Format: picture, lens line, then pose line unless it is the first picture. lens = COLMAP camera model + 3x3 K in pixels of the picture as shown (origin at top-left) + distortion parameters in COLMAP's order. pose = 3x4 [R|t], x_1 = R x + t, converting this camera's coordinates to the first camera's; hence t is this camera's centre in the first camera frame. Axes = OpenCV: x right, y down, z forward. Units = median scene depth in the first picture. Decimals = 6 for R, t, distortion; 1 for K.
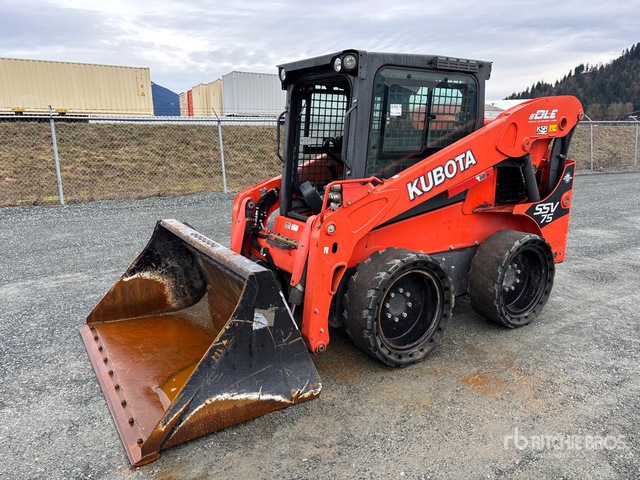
lens RADIAL K [[470.5, 0, 315.6], [0, 470.5, 239.8], [0, 0, 1]] dist [-0.006212, 0.040286]
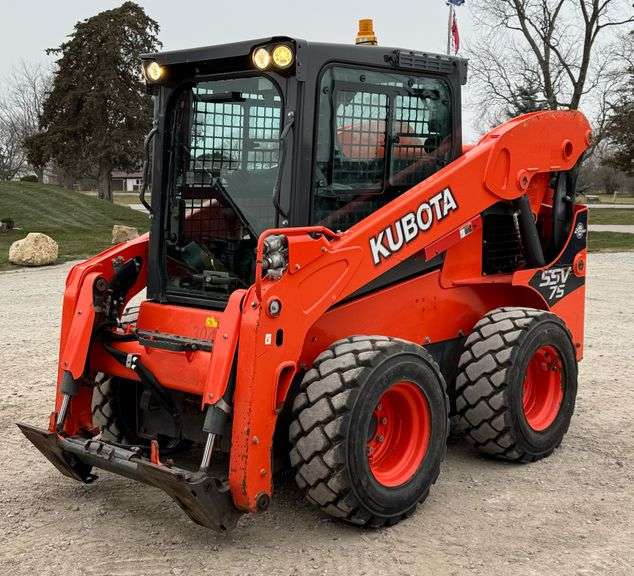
lens RADIAL K [[932.5, 0, 316.4], [0, 932.5, 285.2], [0, 0, 1]] dist [0.340943, 0.000000]
pose [[0.965851, -0.033085, 0.256977, -0.186796], [0.060514, 0.993189, -0.099571, 0.061564], [-0.251933, 0.111721, 0.961274, -0.206926]]
